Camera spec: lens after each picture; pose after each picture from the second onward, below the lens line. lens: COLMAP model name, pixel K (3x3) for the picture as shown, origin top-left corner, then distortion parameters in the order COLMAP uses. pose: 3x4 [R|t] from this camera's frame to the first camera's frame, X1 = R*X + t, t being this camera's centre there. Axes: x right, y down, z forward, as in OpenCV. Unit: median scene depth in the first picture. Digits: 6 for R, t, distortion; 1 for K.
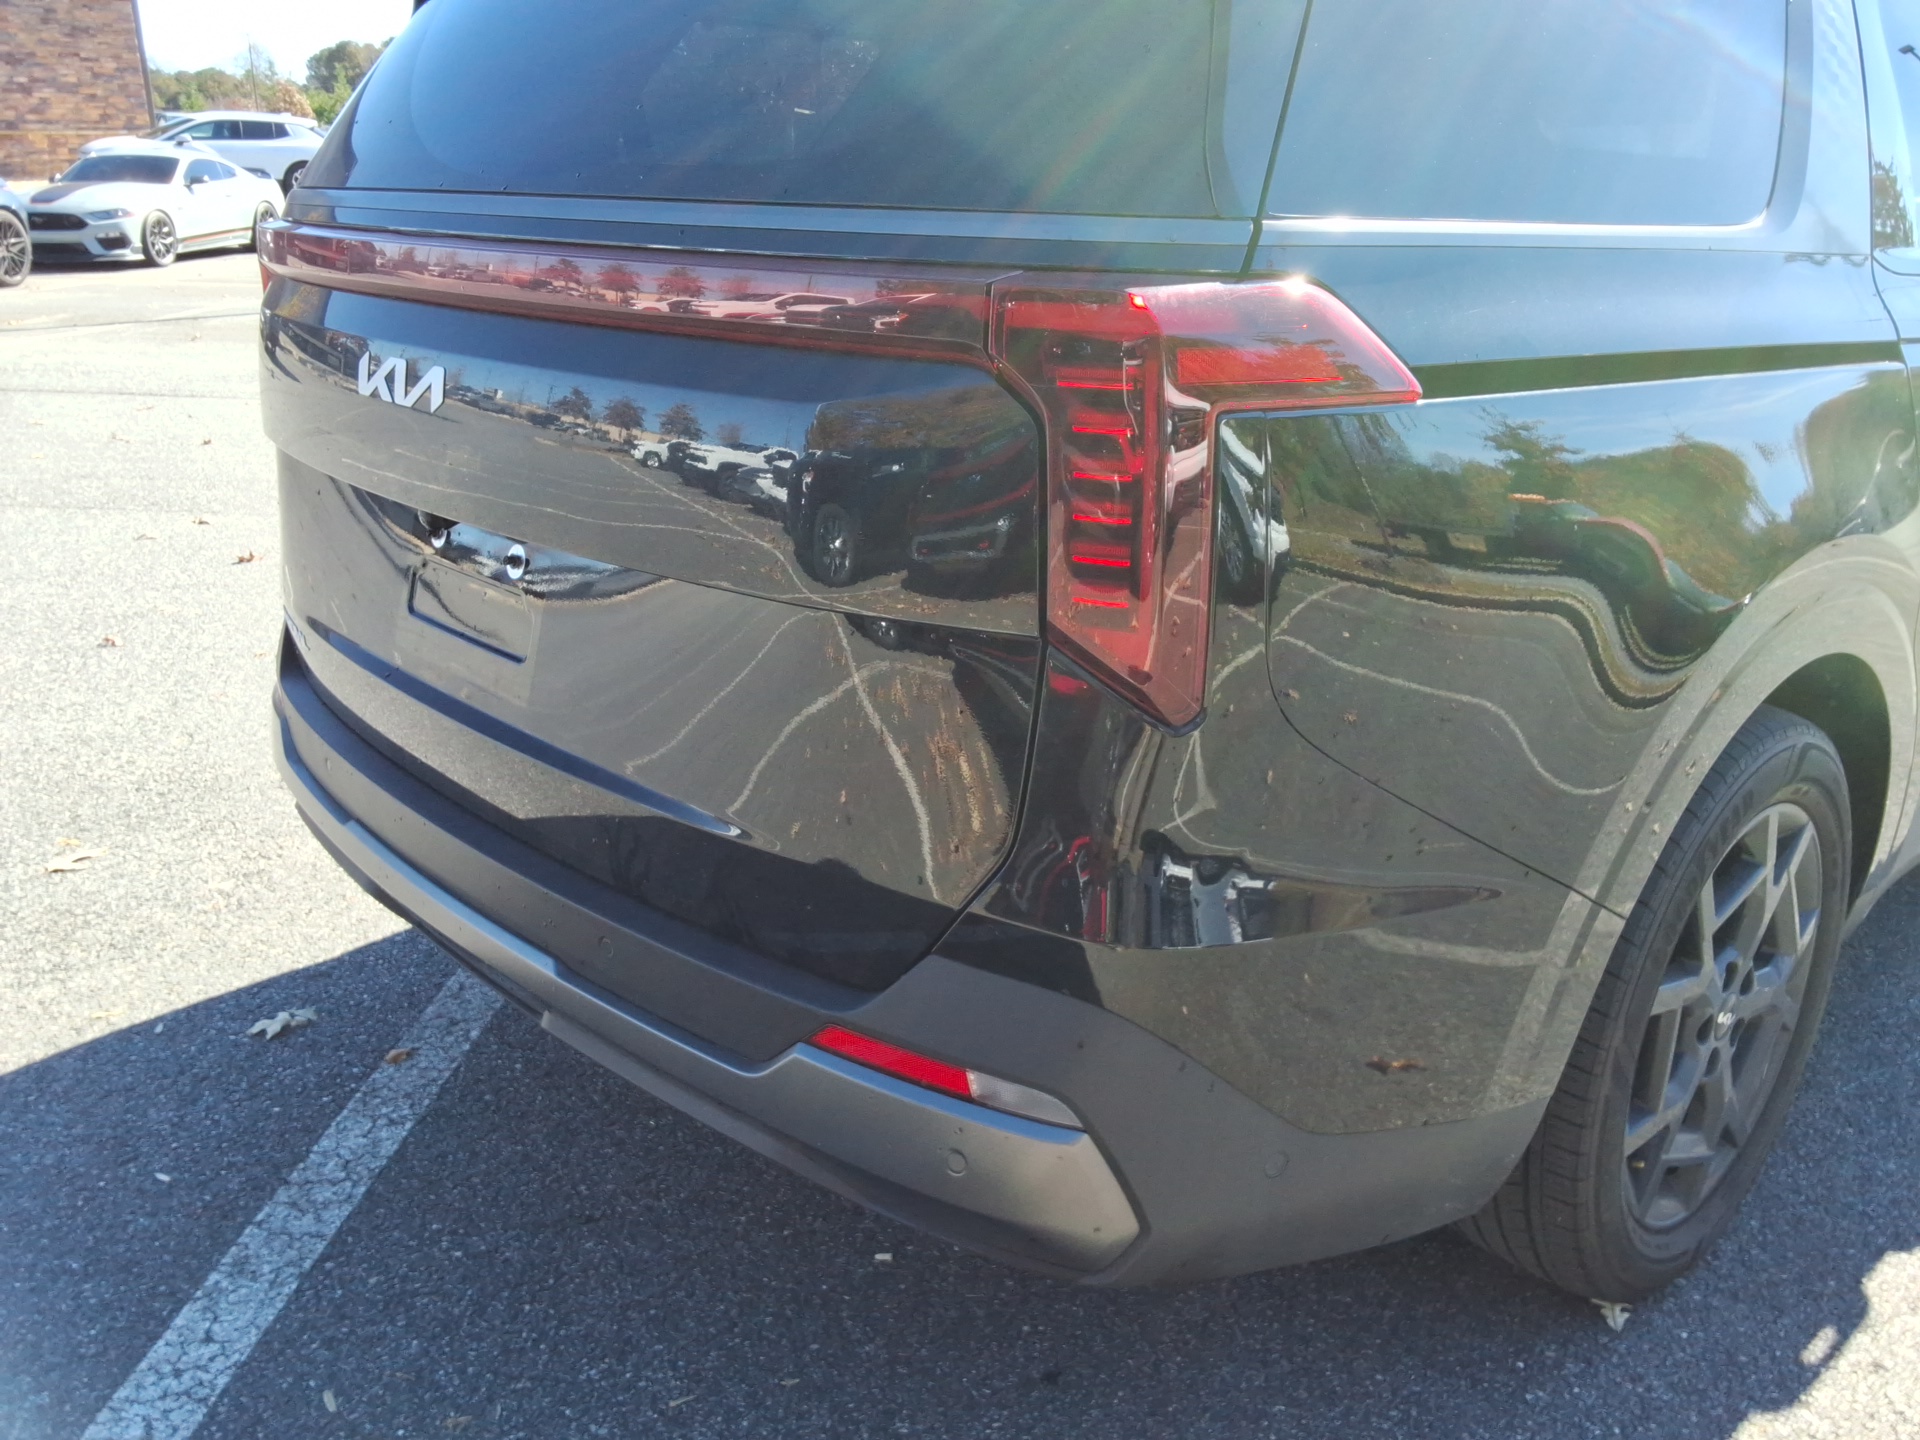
lens RADIAL K [[1576.0, 0, 972.3], [0, 1576.0, 680.4], [0, 0, 1]] dist [-0.002889, -0.011542]
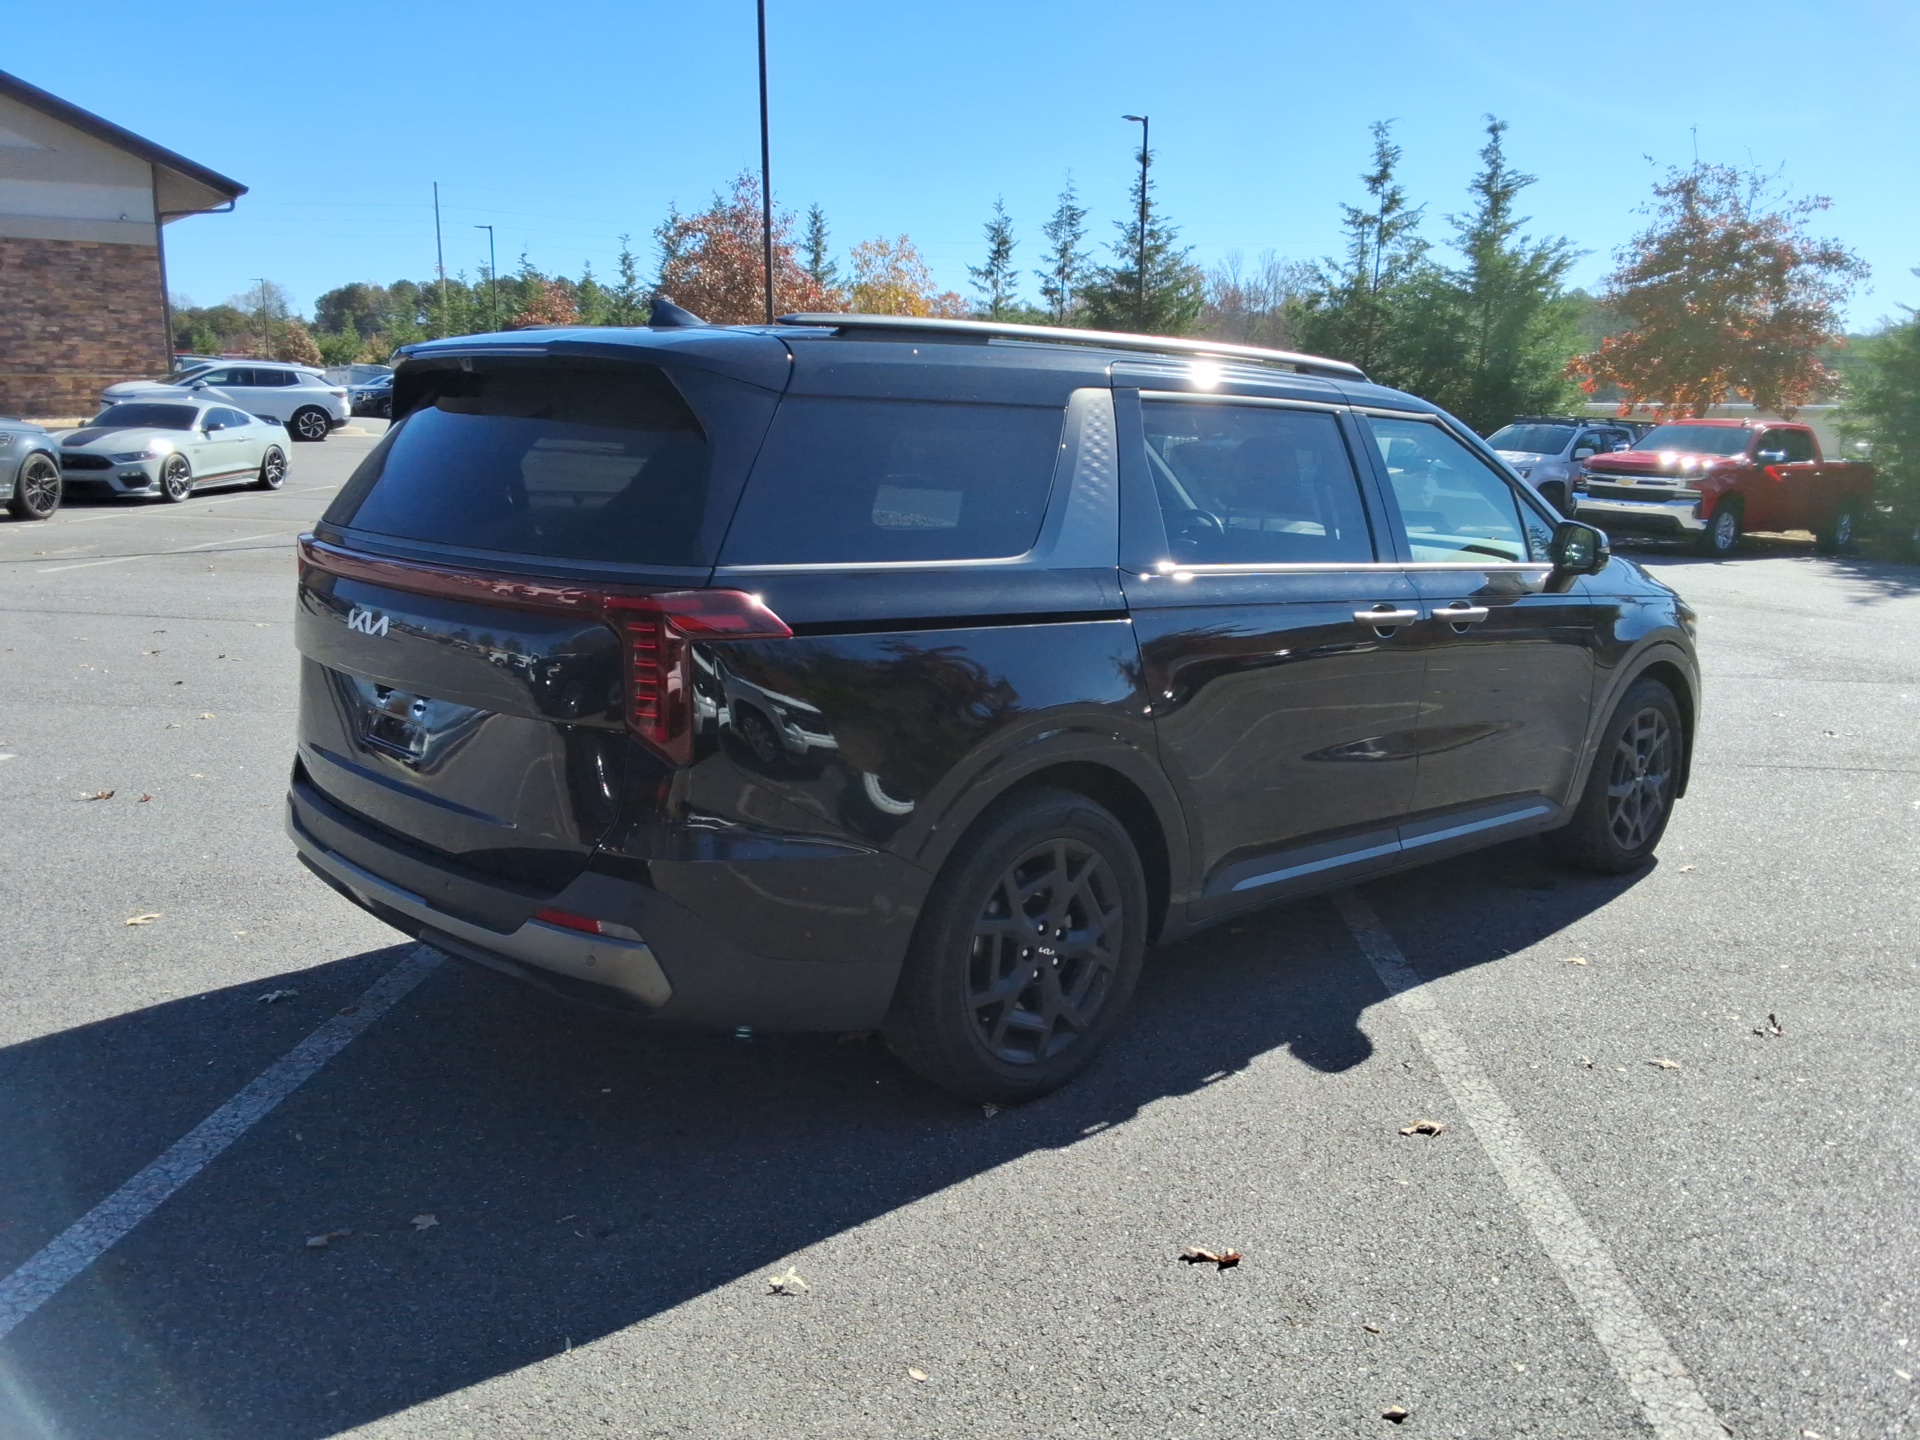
lens RADIAL K [[1546.0, 0, 967.2], [0, 1546.0, 696.7], [0, 0, 1]] dist [0.129194, -0.206086]
pose [[0.999933, 0.008491, 0.007918, 0.038480], [-0.007384, 0.991407, -0.130605, 0.016032], [-0.008959, 0.130538, 0.991403, -0.097915]]
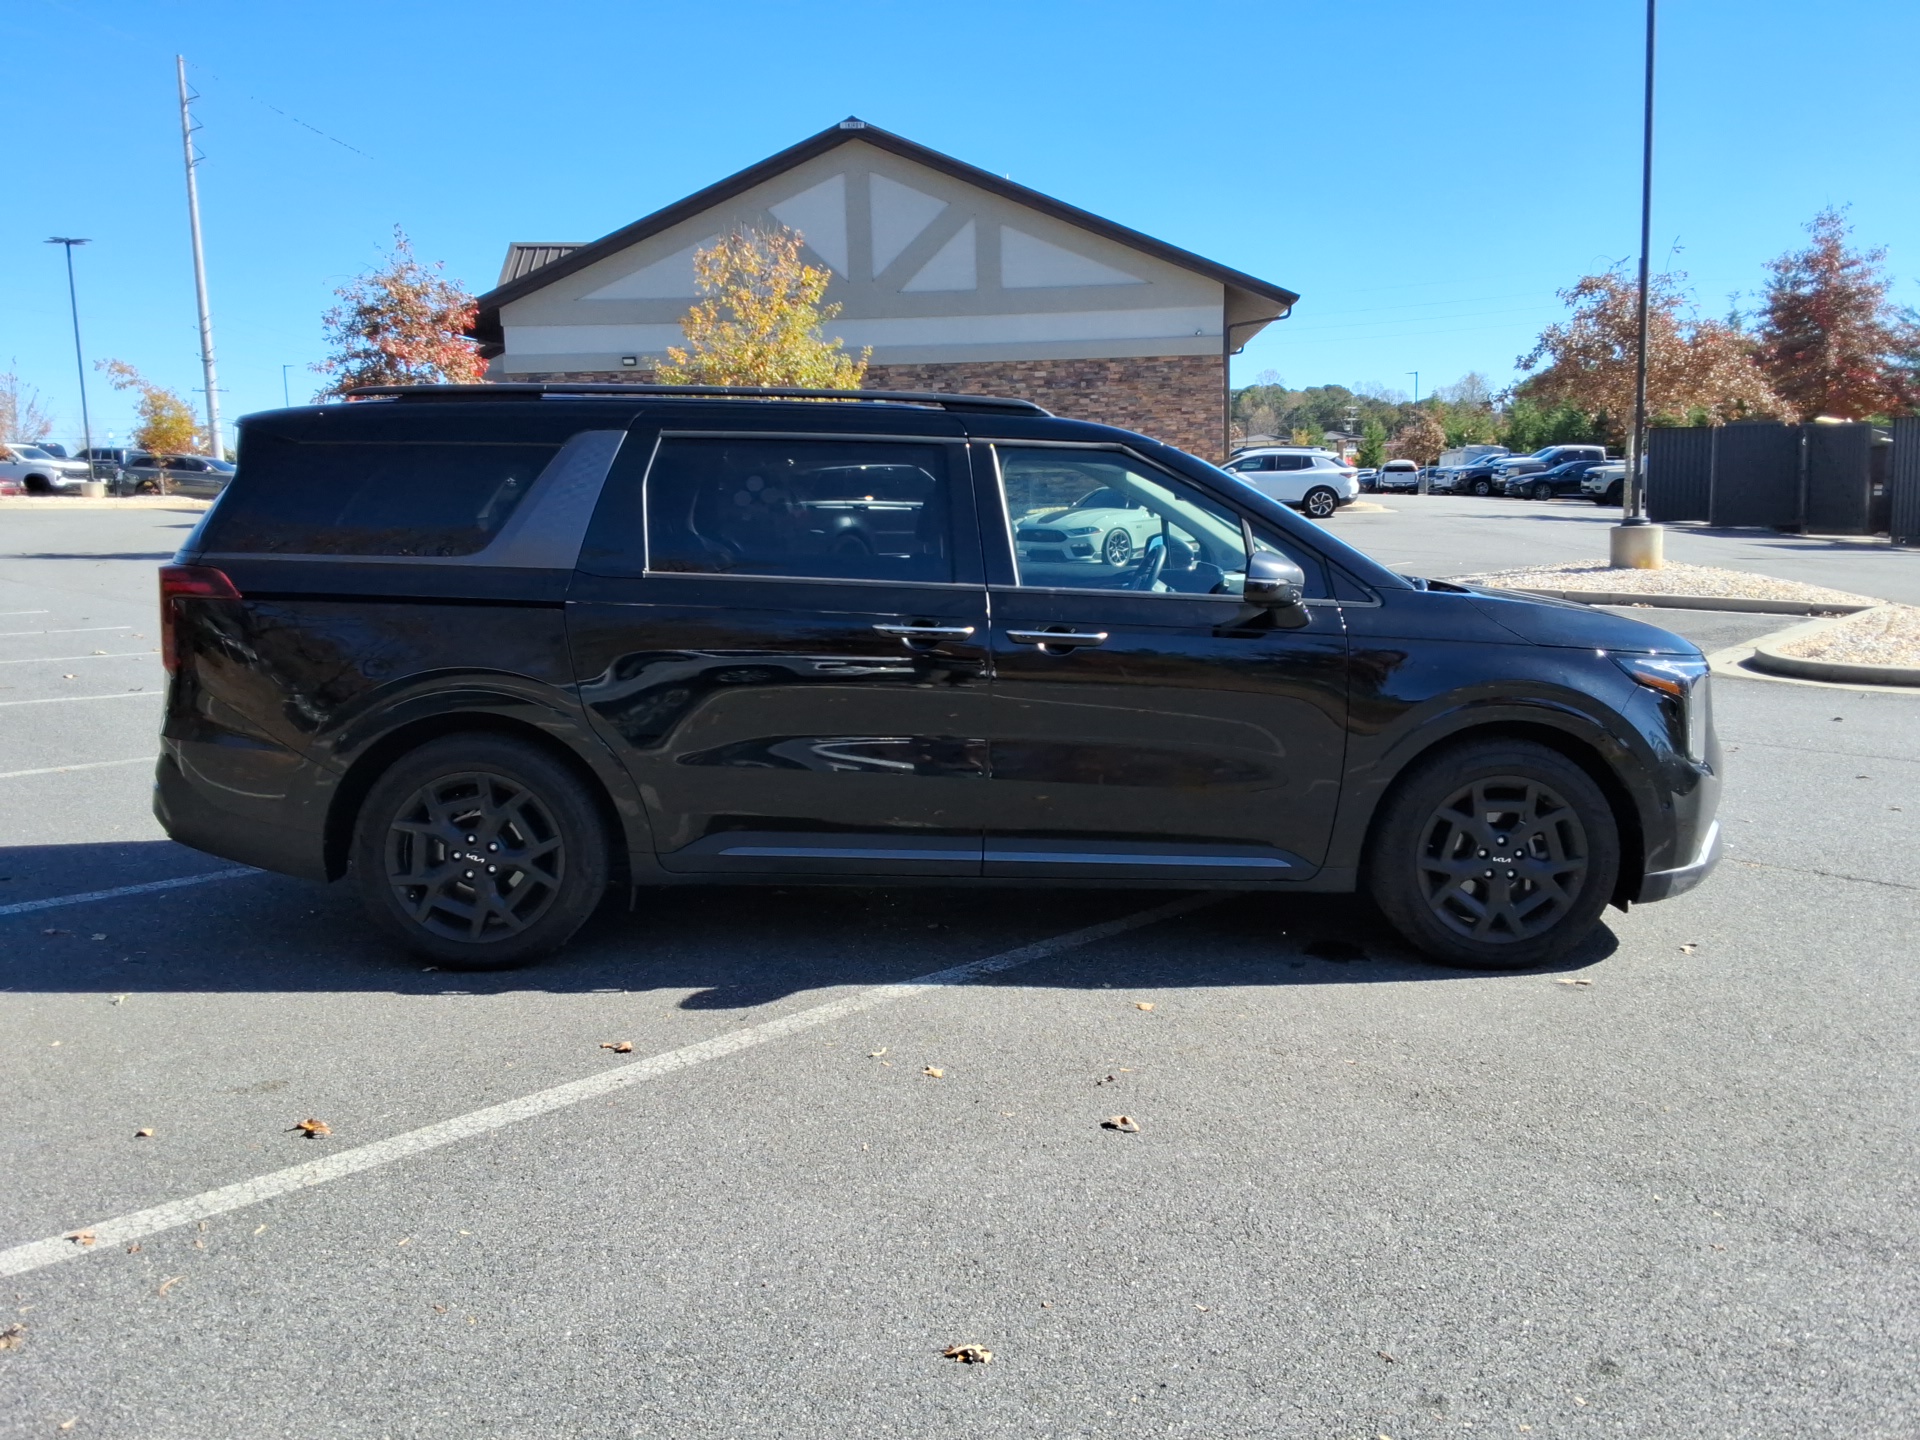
lens RADIAL K [[1546.0, 0, 967.2], [0, 1546.0, 696.7], [0, 0, 1]] dist [0.129194, -0.206086]
pose [[0.747002, 0.072124, -0.660898, 0.278353], [-0.187498, 0.976599, -0.105349, 0.008146], [0.637835, 0.202613, 0.743044, -0.046274]]
